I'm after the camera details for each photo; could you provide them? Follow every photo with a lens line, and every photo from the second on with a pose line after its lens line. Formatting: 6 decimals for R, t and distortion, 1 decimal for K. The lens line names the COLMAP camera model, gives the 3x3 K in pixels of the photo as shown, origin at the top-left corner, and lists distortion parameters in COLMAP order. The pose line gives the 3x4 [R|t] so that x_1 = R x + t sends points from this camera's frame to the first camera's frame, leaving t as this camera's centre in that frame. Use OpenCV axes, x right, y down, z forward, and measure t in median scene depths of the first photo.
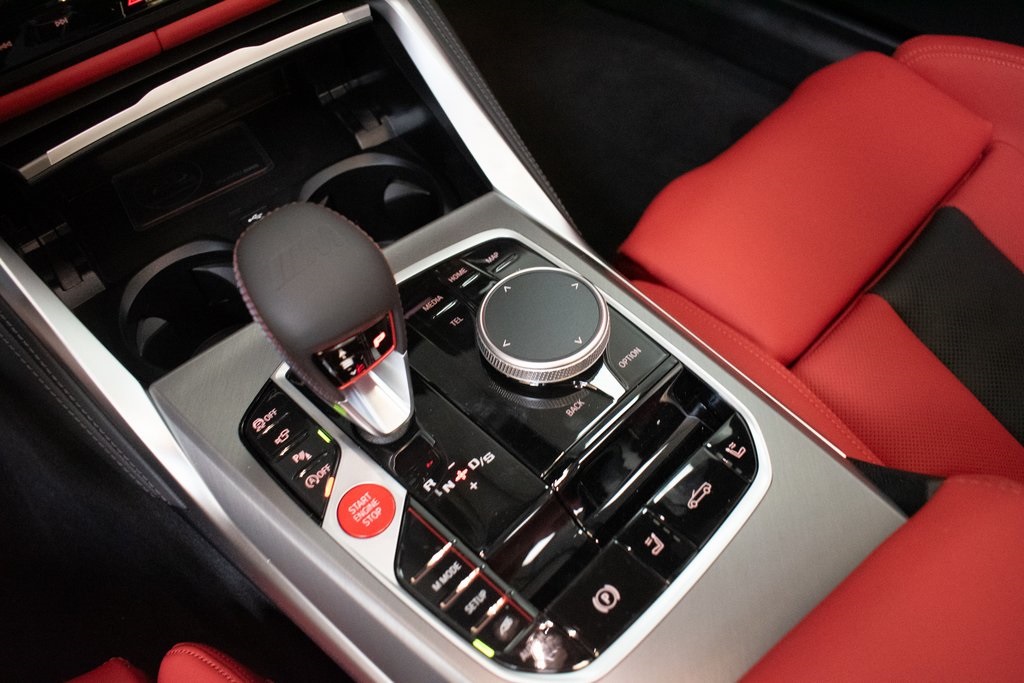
lens RADIAL K [[770.8, 0, 512.0], [0, 770.8, 341.5], [0, 0, 1]] dist [-0.086058, -0.002093]
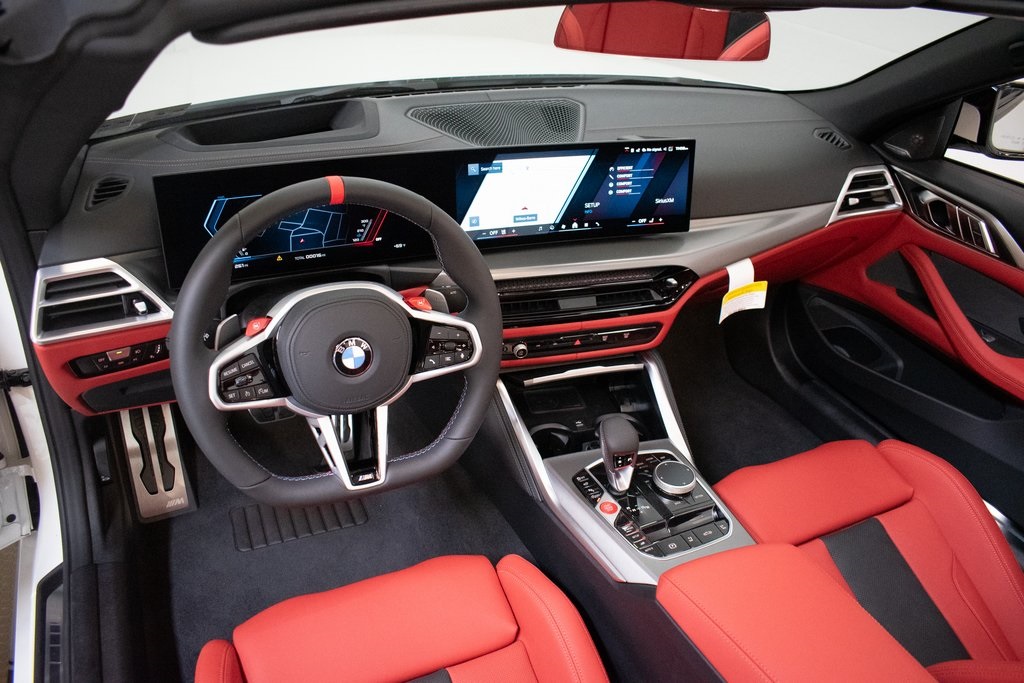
lens RADIAL K [[770.8, 0, 512.0], [0, 770.8, 341.5], [0, 0, 1]] dist [-0.086058, -0.002093]
pose [[0.932793, 0.274812, -0.233185, -0.003827], [-0.342007, 0.879040, -0.332145, 0.749048], [0.113702, 0.389574, 0.913950, -2.135038]]
